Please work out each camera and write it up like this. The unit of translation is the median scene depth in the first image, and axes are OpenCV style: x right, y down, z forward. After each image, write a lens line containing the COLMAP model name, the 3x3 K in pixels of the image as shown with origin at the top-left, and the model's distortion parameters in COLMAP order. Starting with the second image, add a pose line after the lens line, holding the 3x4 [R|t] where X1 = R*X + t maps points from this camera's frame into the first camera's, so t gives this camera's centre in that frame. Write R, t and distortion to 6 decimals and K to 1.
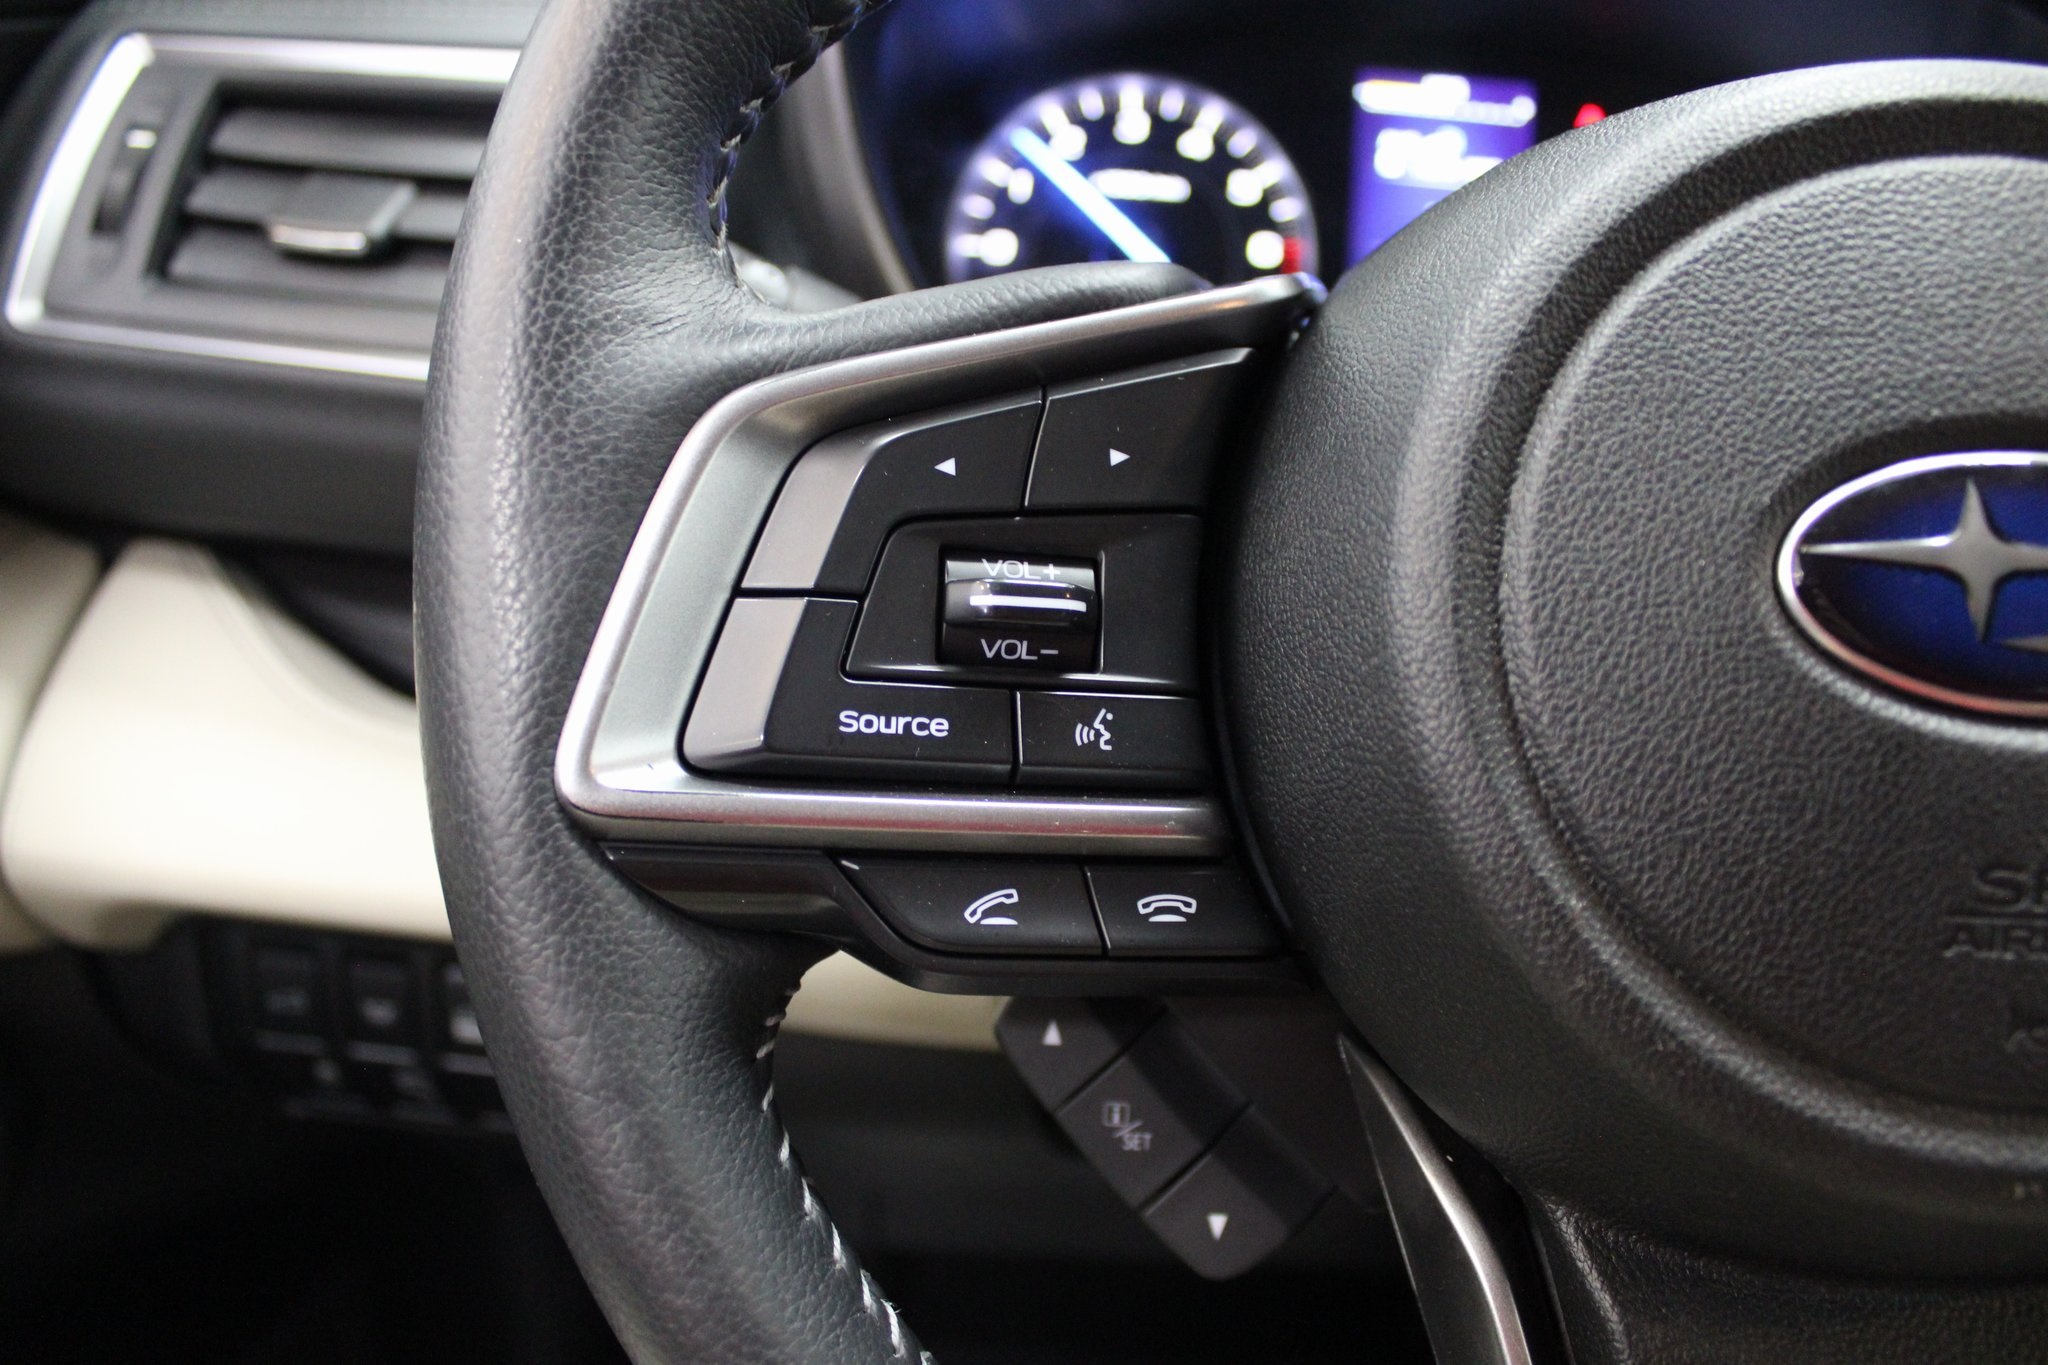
lens RADIAL K [[1612.4, 0, 1017.9], [0, 1612.4, 717.4], [0, 0, 1]] dist [-0.190369, 0.160021]
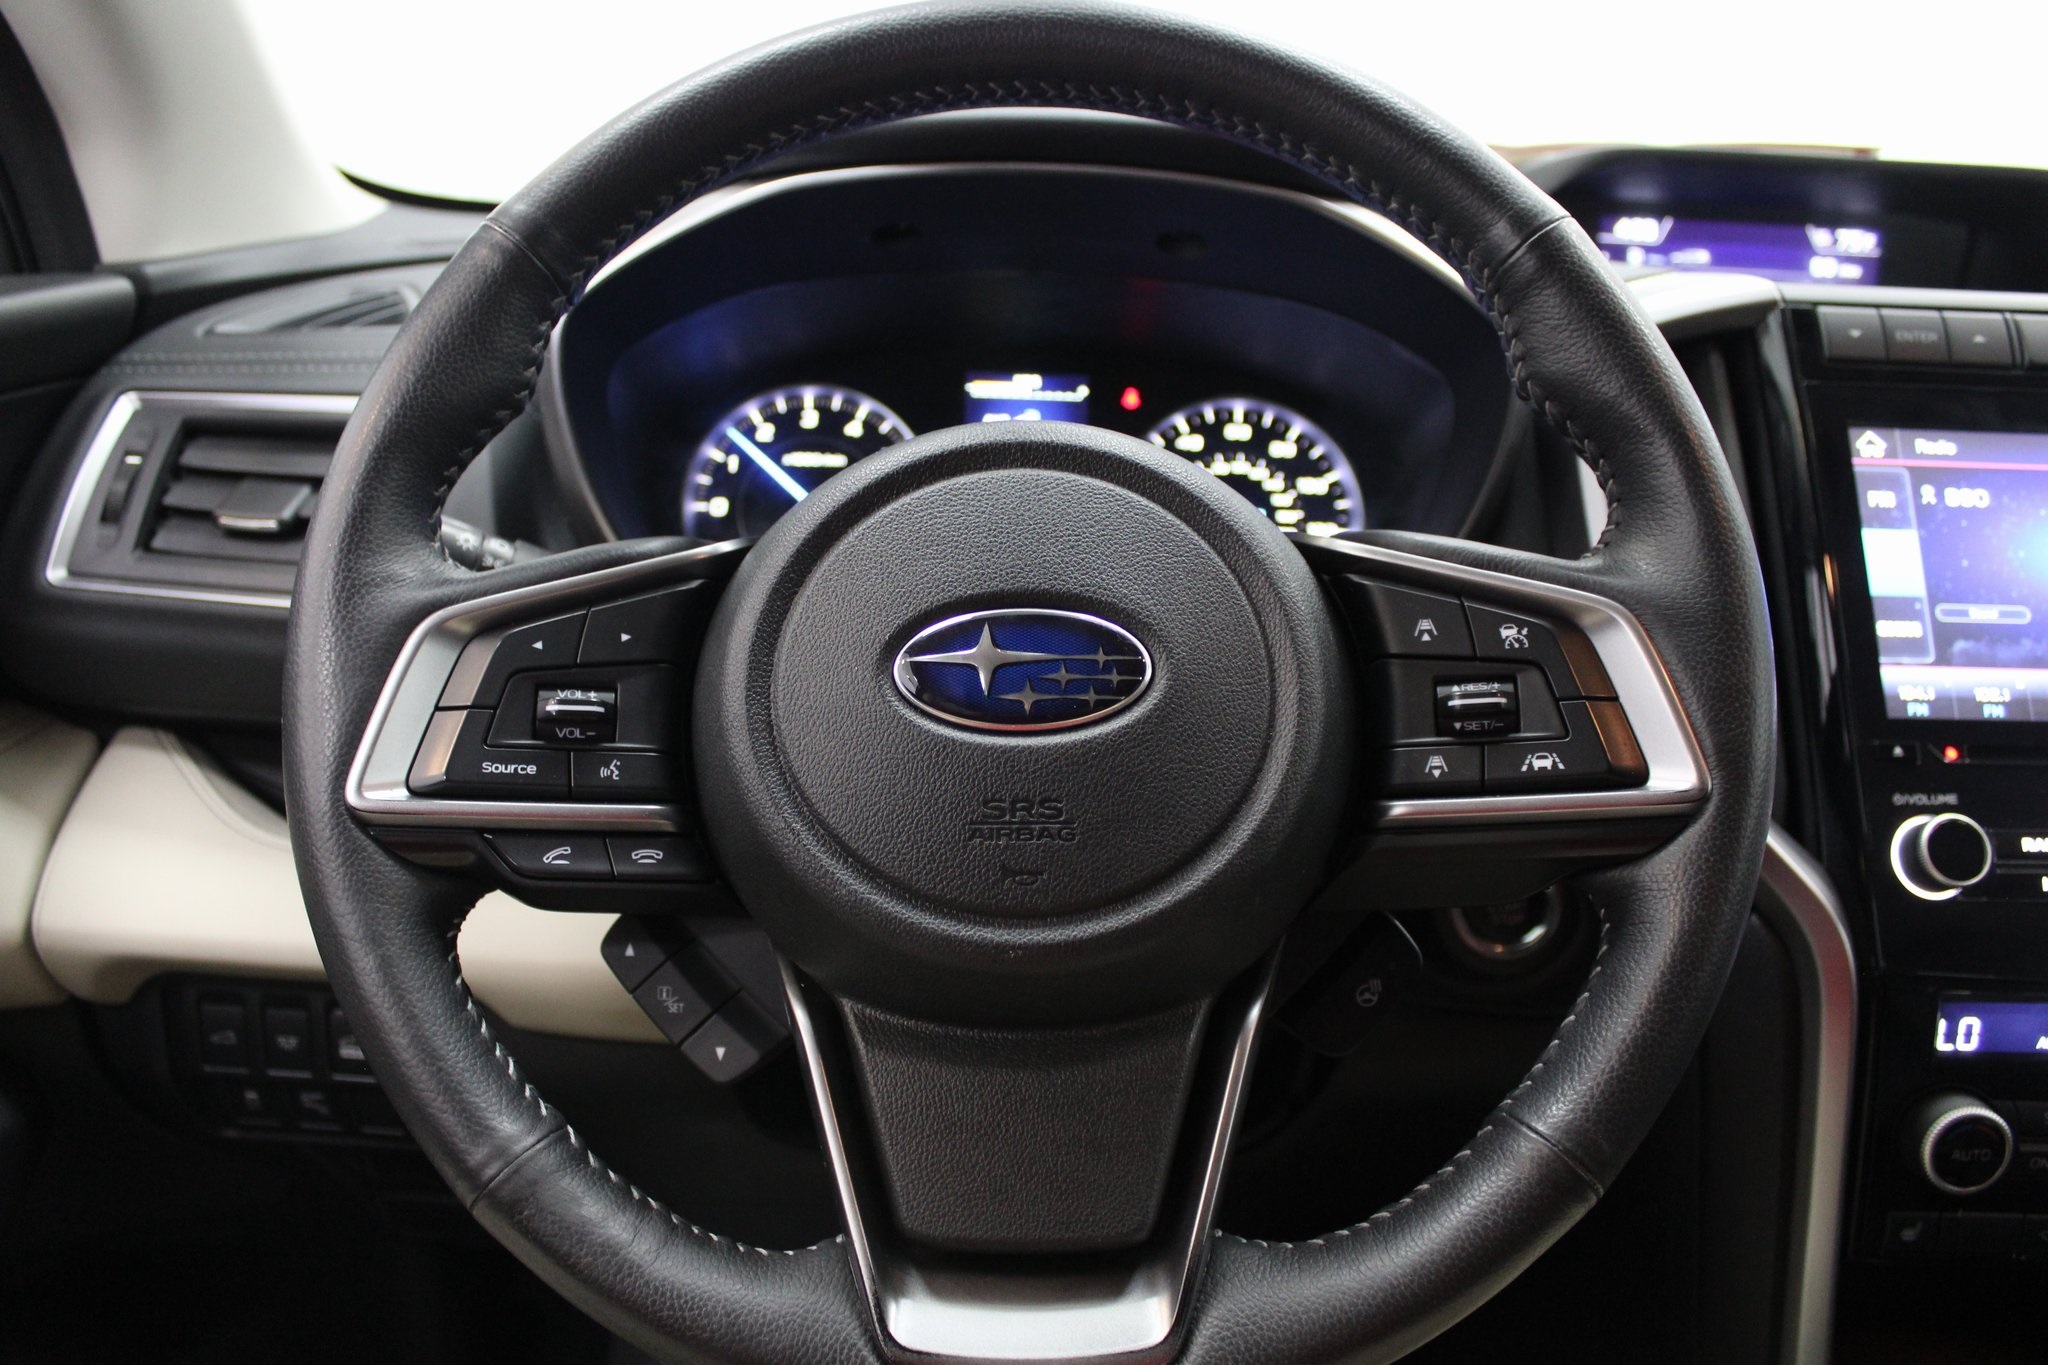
lens RADIAL K [[1612.4, 0, 1017.9], [0, 1612.4, 717.4], [0, 0, 1]] dist [-0.190369, 0.160021]
pose [[0.998751, -0.040718, 0.028960, 0.519863], [0.044121, 0.990708, -0.128648, 0.230257], [-0.023452, 0.129765, 0.991267, -1.045959]]
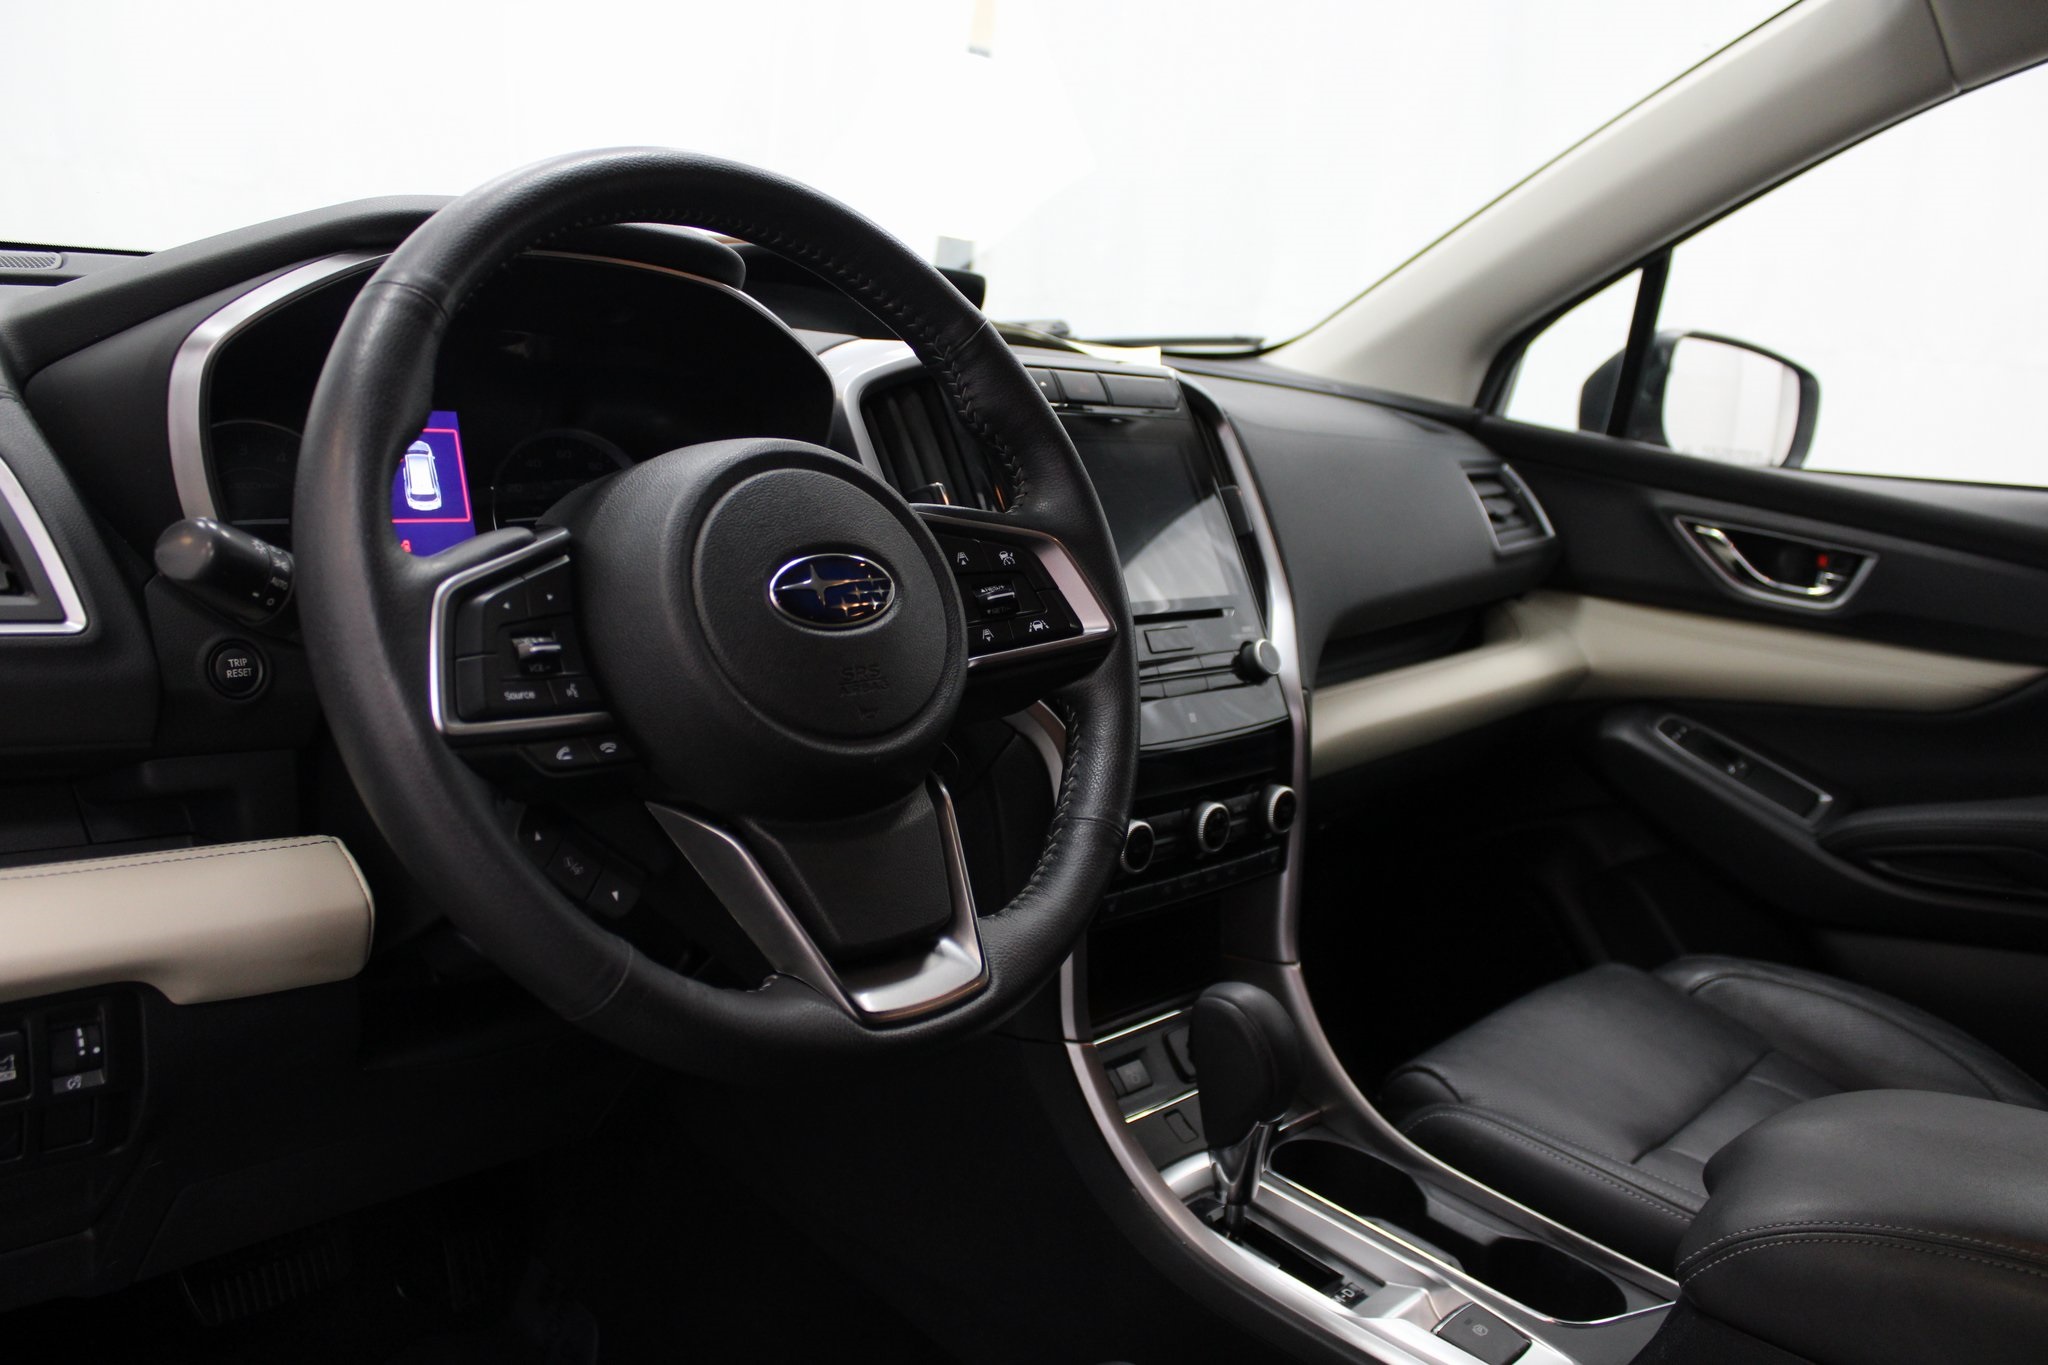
lens RADIAL K [[1612.4, 0, 1017.9], [0, 1612.4, 717.4], [0, 0, 1]] dist [-0.190369, 0.160021]
pose [[0.661518, -0.162381, 0.732138, -1.522377], [0.256409, 0.966413, -0.017335, 0.310497], [-0.704733, 0.199194, 0.680935, -1.476853]]
